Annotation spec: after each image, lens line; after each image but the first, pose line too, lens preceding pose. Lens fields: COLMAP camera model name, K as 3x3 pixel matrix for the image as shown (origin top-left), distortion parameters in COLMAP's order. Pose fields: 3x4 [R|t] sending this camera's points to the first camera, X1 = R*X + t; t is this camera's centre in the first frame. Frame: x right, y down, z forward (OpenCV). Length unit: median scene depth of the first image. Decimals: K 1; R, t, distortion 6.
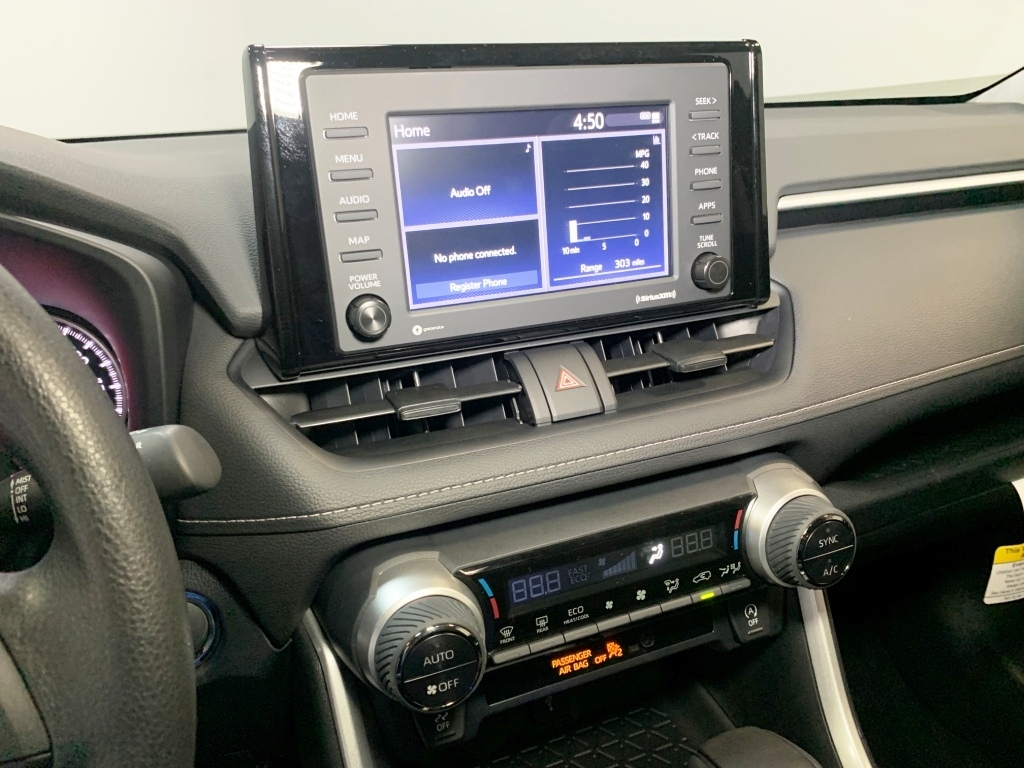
lens RADIAL K [[789.4, 0, 512.0], [0, 789.4, 384.0], [0, 0, 1]] dist [-0.000015, -0.002612]
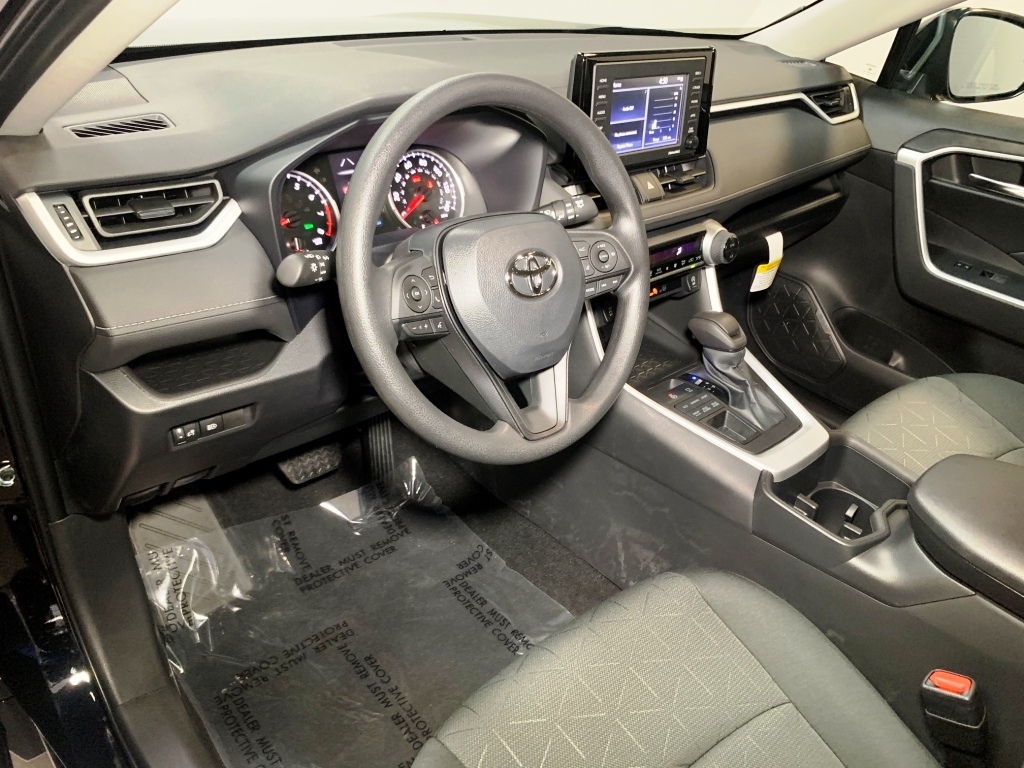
lens RADIAL K [[708.9, 0, 512.0], [0, 708.9, 384.0], [0, 0, 1]] dist [-0.050221, -0.000618]
pose [[0.944564, -0.073157, 0.320074, -1.133343], [-0.004875, 0.971628, 0.236465, 0.084569], [-0.328292, -0.224917, 0.917408, -1.110454]]
